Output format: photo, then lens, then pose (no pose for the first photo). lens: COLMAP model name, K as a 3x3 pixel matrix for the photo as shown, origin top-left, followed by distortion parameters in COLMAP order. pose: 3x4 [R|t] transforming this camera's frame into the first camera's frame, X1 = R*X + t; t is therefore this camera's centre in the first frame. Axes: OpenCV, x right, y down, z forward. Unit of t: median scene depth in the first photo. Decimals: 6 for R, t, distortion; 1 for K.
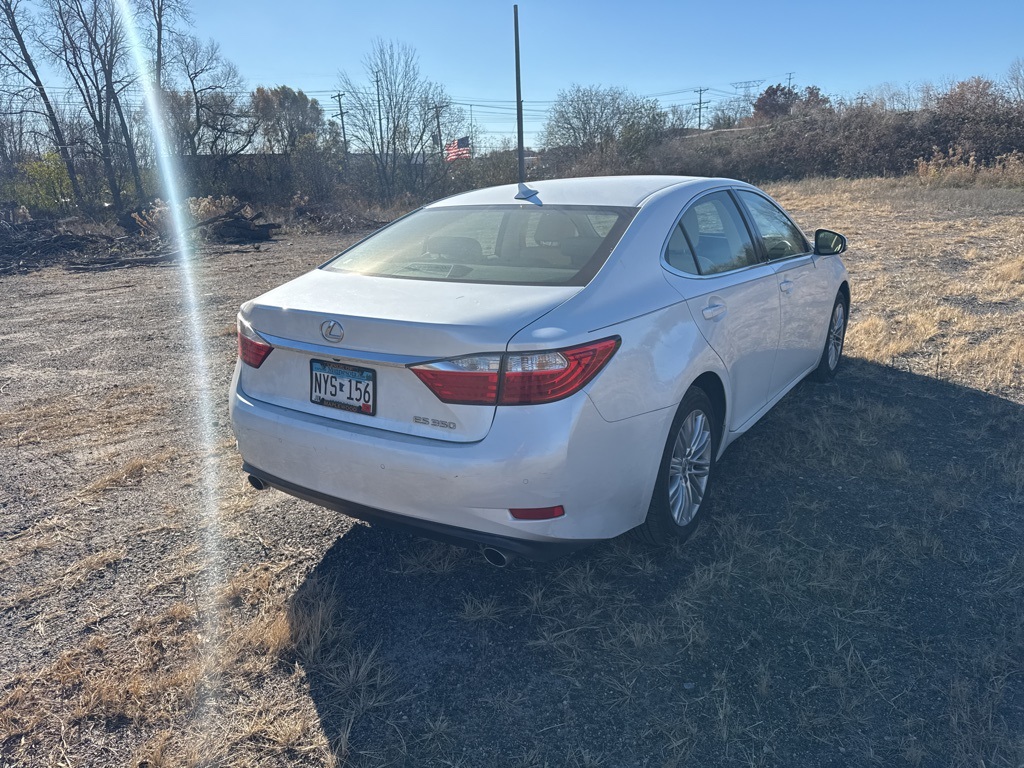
lens RADIAL K [[732.1, 0, 505.3], [0, 732.1, 384.6], [0, 0, 1]] dist [0.023180, -0.023902]
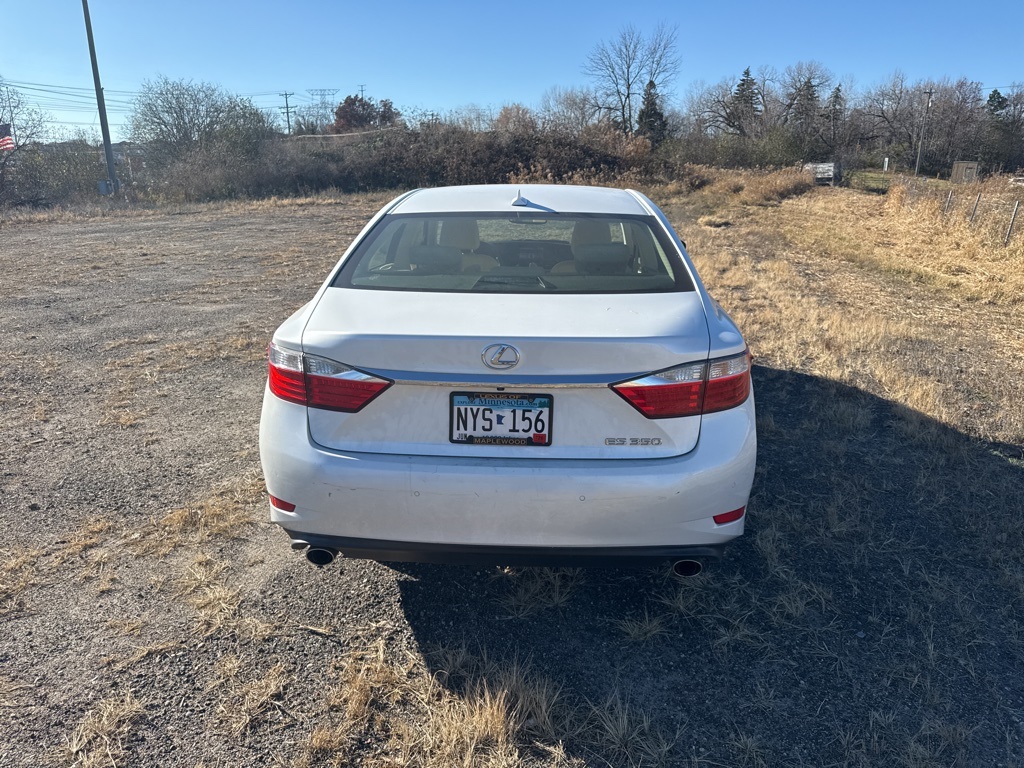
lens RADIAL K [[738.8, 0, 514.8], [0, 738.8, 380.5], [0, 0, 1]] dist [0.027429, -0.036128]
pose [[0.853251, -0.105963, 0.510622, -0.047149], [0.113183, 0.993428, 0.017023, -0.004021], [-0.509070, 0.043269, 0.859637, 0.016398]]
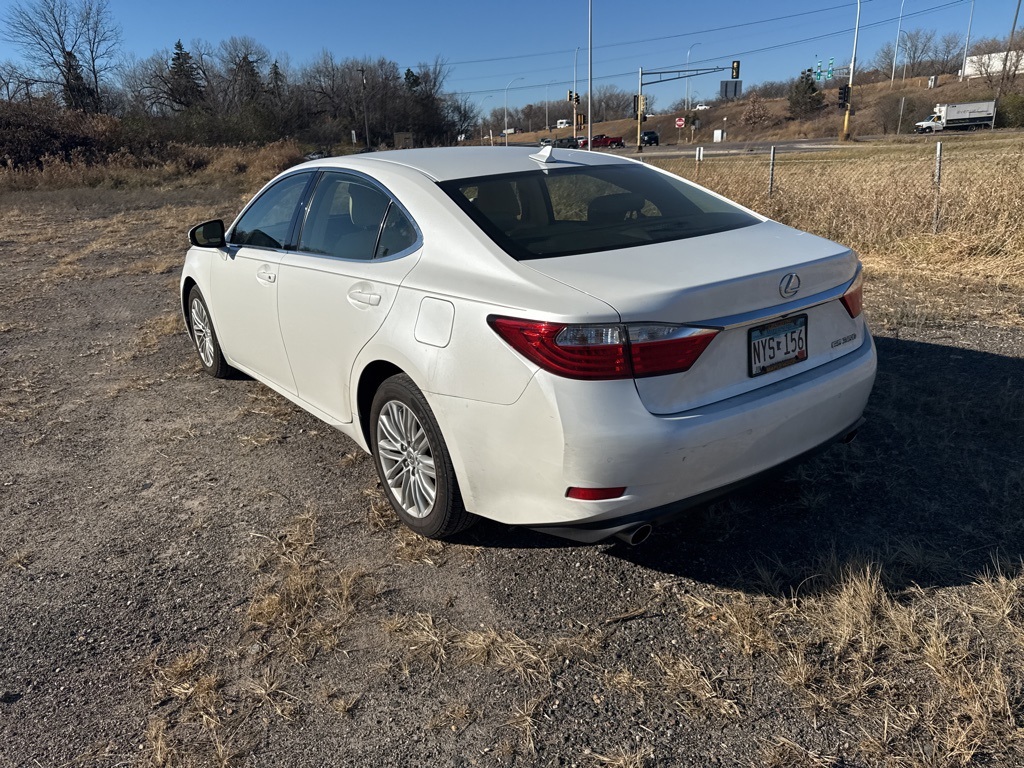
lens RADIAL K [[732.1, 0, 505.3], [0, 732.1, 384.6], [0, 0, 1]] dist [0.023180, -0.023902]
pose [[0.338454, -0.280549, 0.898188, -0.087314], [0.288979, 0.939384, 0.184525, -0.016342], [-0.895511, 0.197104, 0.399011, 0.068153]]
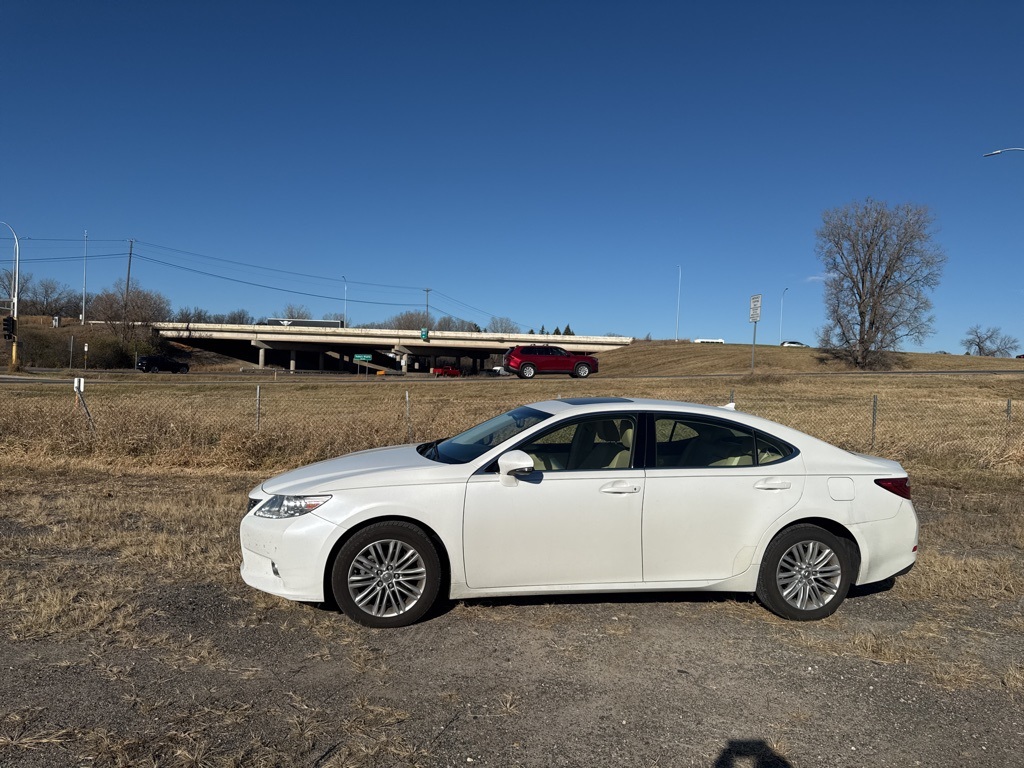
lens RADIAL K [[728.5, 0, 505.7], [0, 728.5, 387.8], [0, 0, 1]] dist [0.044572, -0.053441]
pose [[-0.665539, -0.010160, 0.746294, -0.128154], [0.184201, 0.966741, 0.177430, -0.047448], [-0.723276, 0.255555, -0.641532, 0.170773]]
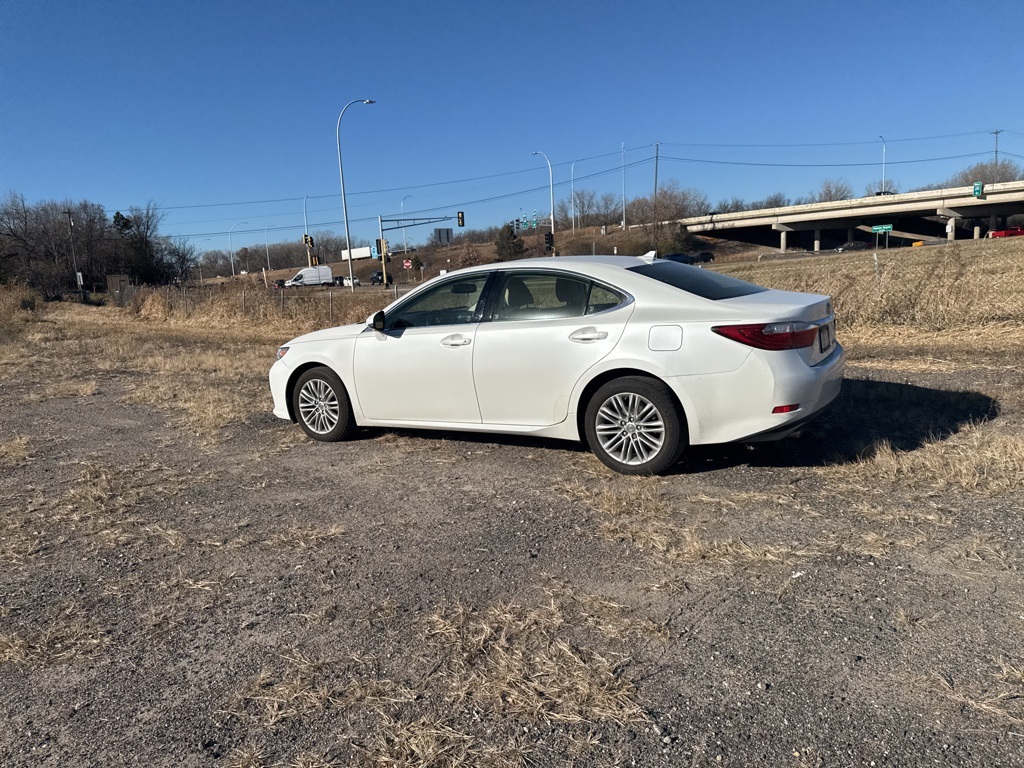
lens RADIAL K [[728.5, 0, 505.7], [0, 728.5, 387.8], [0, 0, 1]] dist [0.044572, -0.053441]
pose [[-0.030052, -0.130713, 0.990965, -0.151742], [0.331044, 0.934158, 0.133259, -0.029281], [-0.943137, 0.332058, 0.015198, 0.129478]]
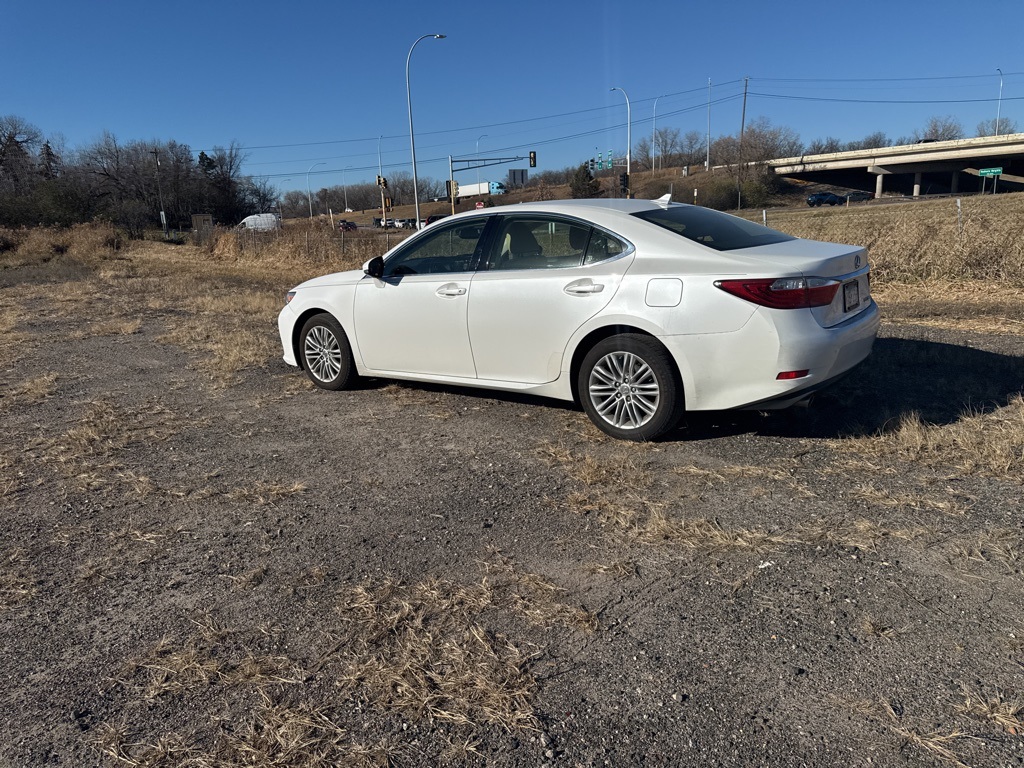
lens RADIAL K [[728.5, 0, 505.7], [0, 728.5, 387.8], [0, 0, 1]] dist [0.044572, -0.053441]
pose [[0.073097, -0.203736, 0.976293, -0.142943], [0.317900, 0.932610, 0.170818, -0.024760], [-0.945302, 0.297877, 0.132939, 0.114798]]
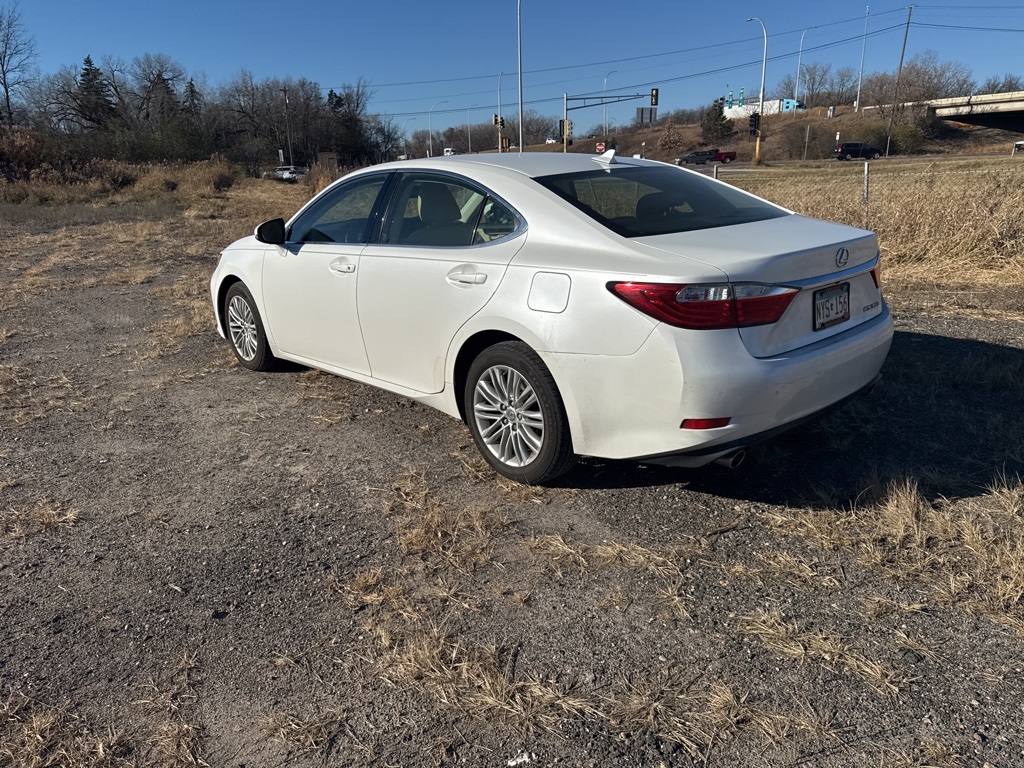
lens RADIAL K [[732.1, 0, 505.3], [0, 732.1, 384.6], [0, 0, 1]] dist [0.023180, -0.023902]
pose [[0.239336, -0.261328, 0.935108, -0.107130], [0.290595, 0.938230, 0.187824, -0.018278], [-0.926430, 0.226785, 0.300493, 0.083437]]
